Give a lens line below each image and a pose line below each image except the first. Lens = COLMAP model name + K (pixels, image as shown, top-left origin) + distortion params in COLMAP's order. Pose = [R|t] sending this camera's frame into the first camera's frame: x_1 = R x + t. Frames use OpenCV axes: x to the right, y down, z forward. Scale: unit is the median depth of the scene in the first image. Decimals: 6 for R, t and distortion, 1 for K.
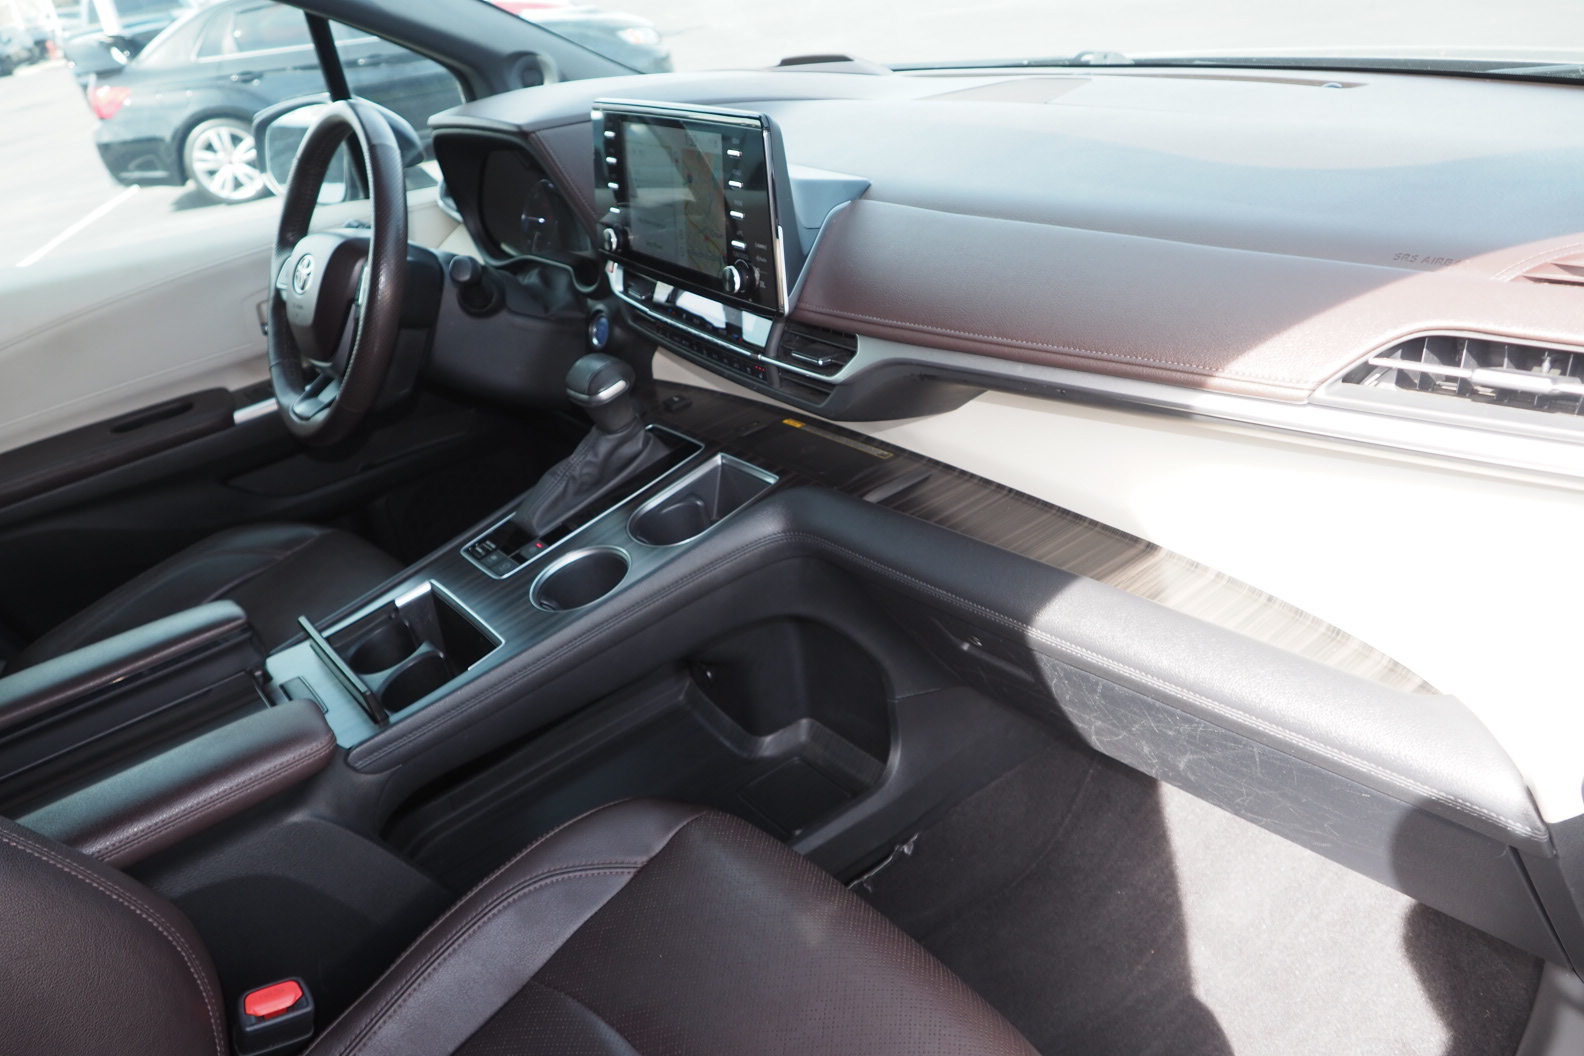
lens RADIAL K [[1187.1, 0, 792.0], [0, 1187.1, 528.0], [0, 0, 1]] dist [-0.023721, -0.000857]
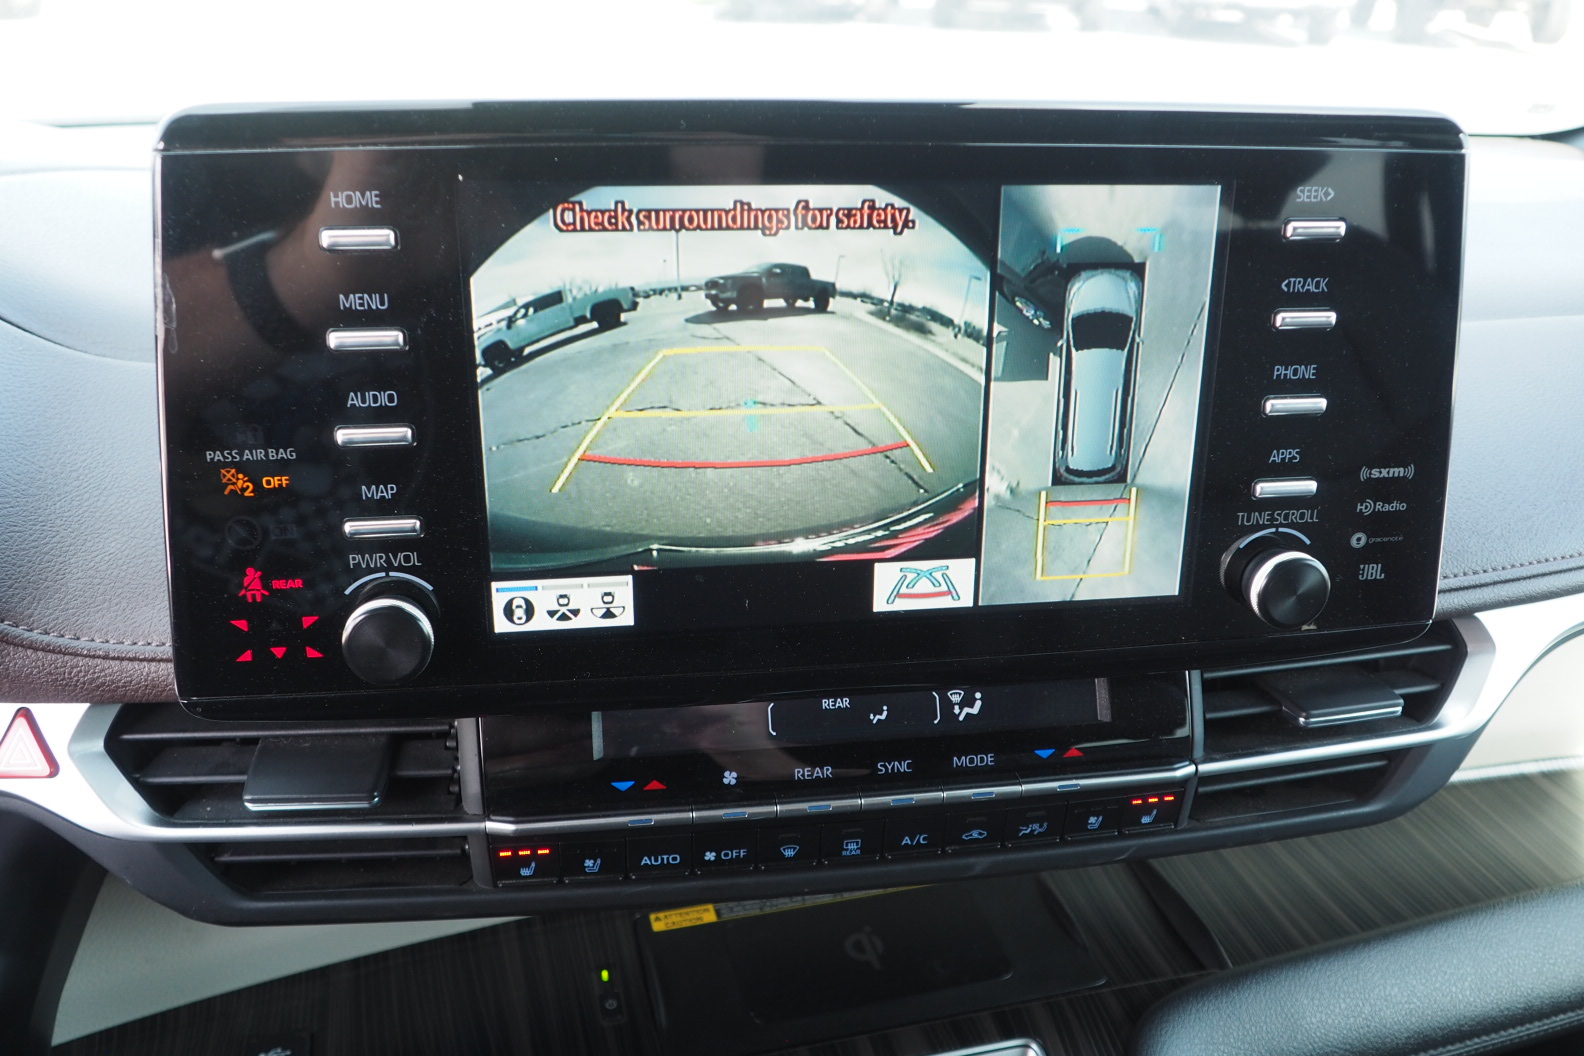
lens RADIAL K [[1263.6, 0, 789.9], [0, 1263.6, 541.7], [0, 0, 1]] dist [-0.019803, -0.003956]
pose [[0.383506, -0.258443, 0.886640, -0.390067], [0.352483, 0.928332, 0.118133, -0.287052], [-0.853627, 0.267221, 0.447118, 0.864927]]
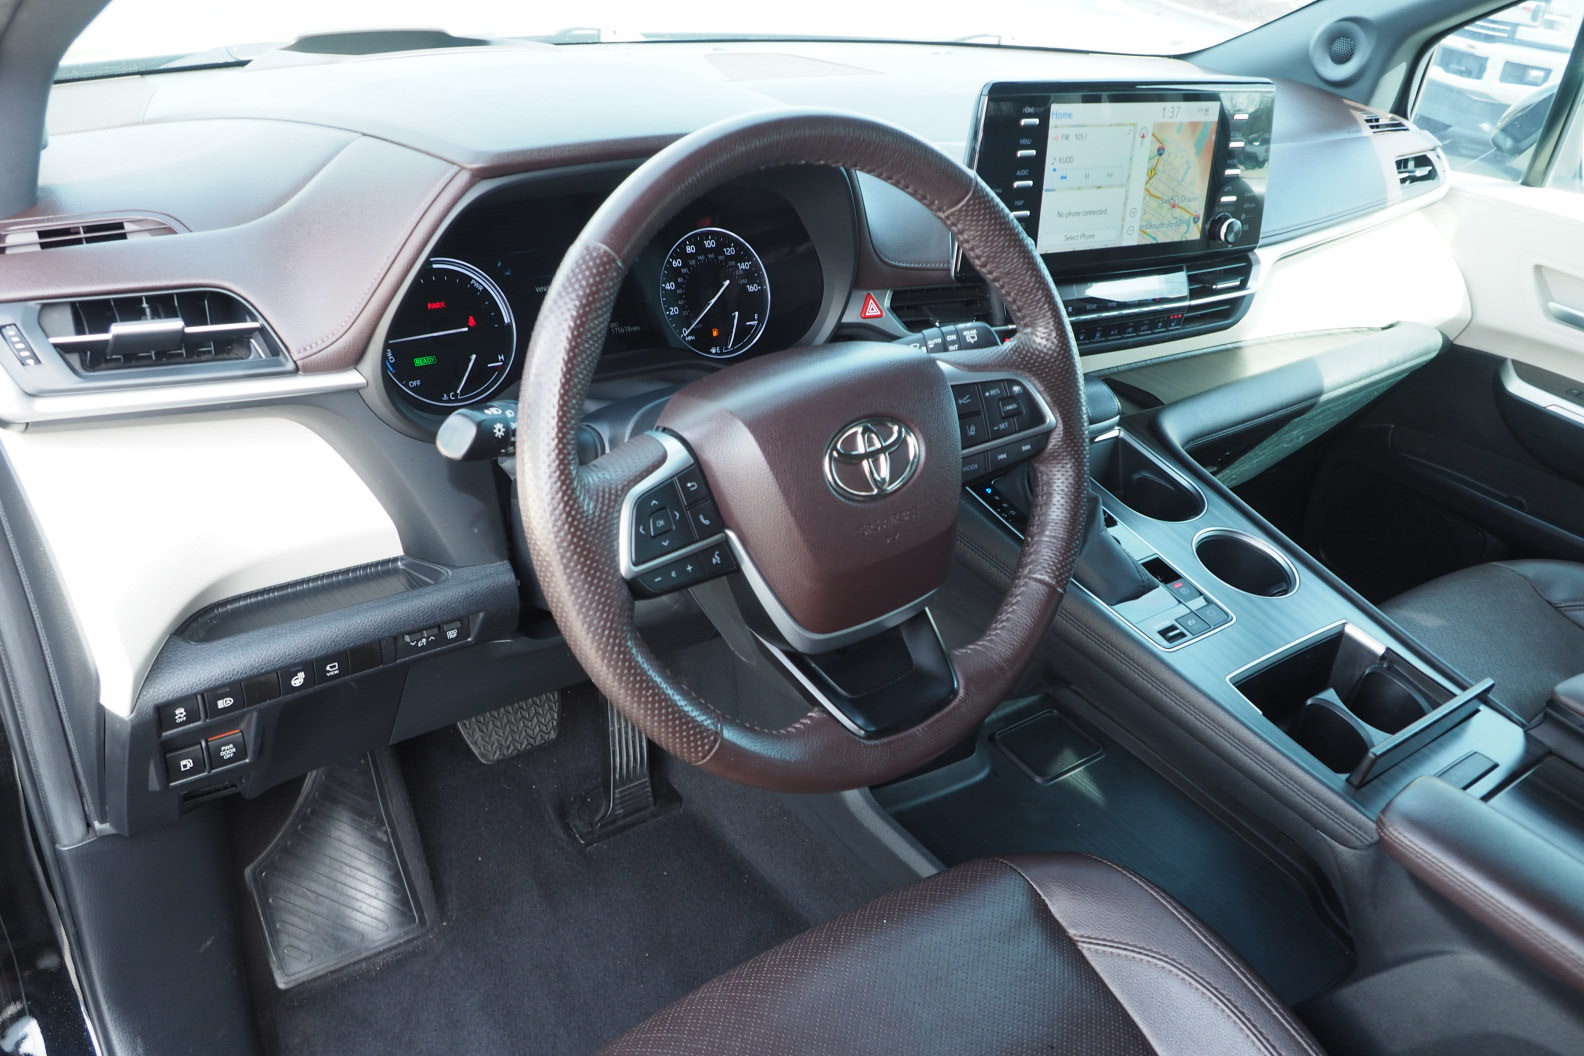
lens RADIAL K [[1226.1, 0, 776.6], [0, 1226.1, 513.4], [0, 0, 1]] dist [-0.028554, -0.001861]
pose [[0.025762, -0.361074, 0.932181, -1.105037], [0.370234, 0.869627, 0.326612, -0.461278], [-0.928581, 0.336711, 0.156085, 1.181131]]
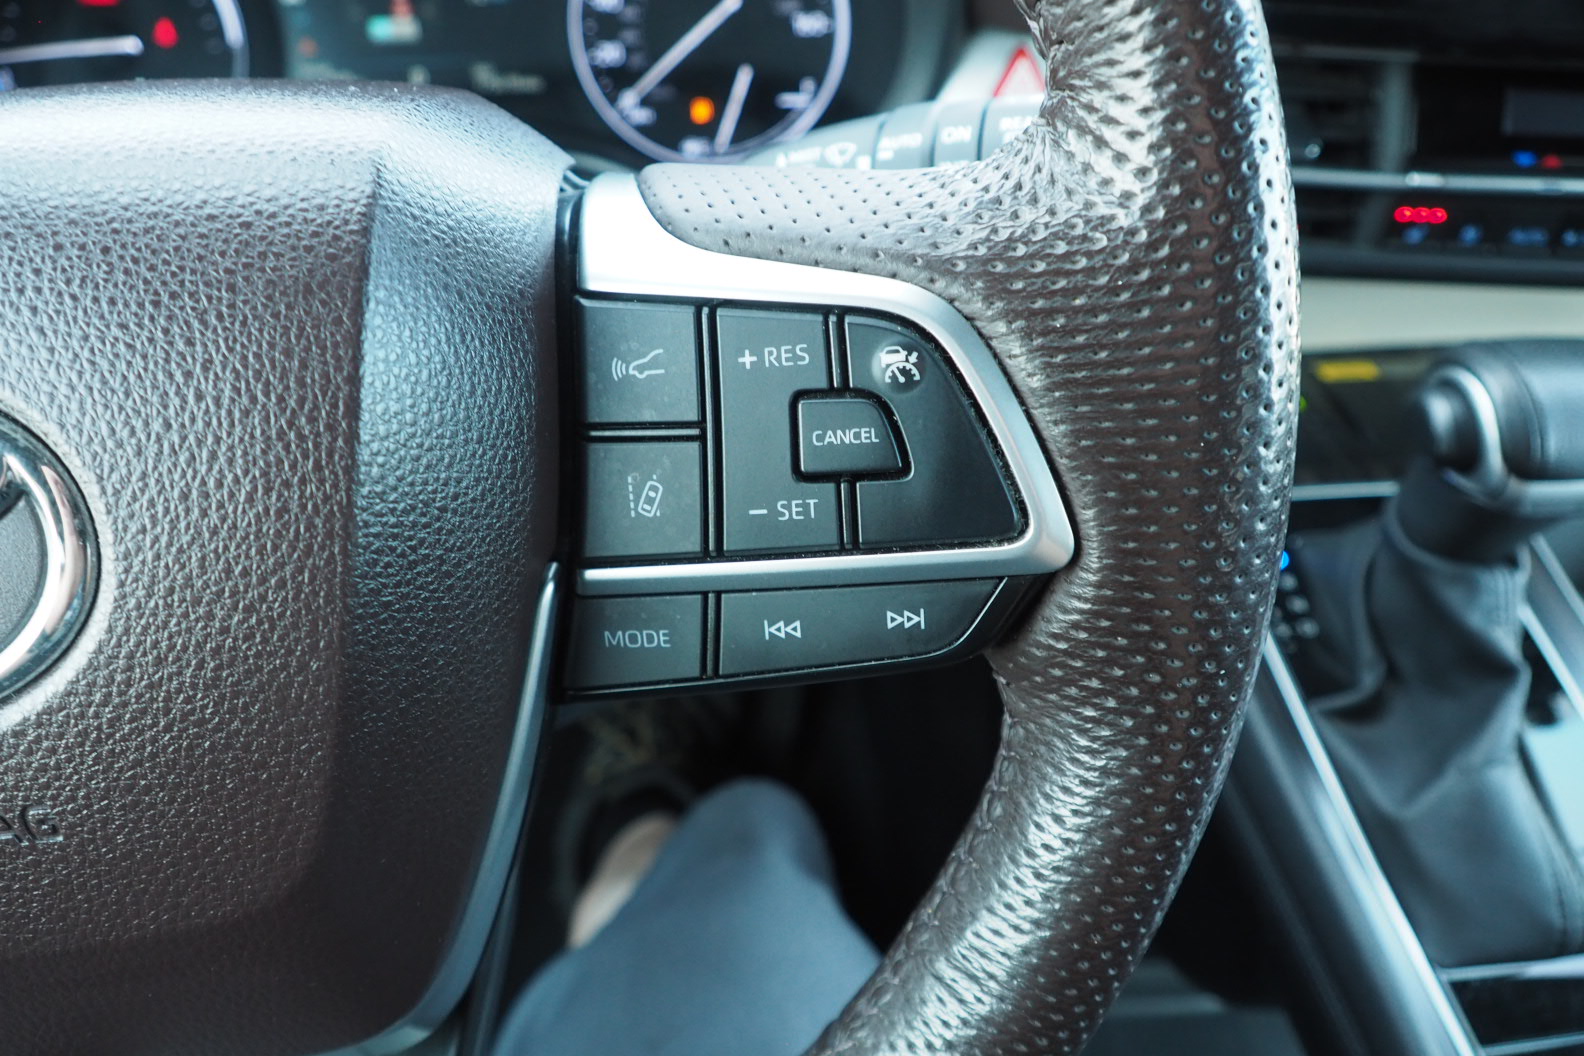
lens RADIAL K [[1114.8, 0, 761.5], [0, 1114.8, 527.0], [0, 0, 1]] dist [-0.053687, -0.002000]
pose [[0.546832, -0.425805, 0.720878, -0.535157], [0.318965, 0.902034, 0.290855, -0.268317], [-0.774104, 0.070886, 0.629077, 1.064533]]
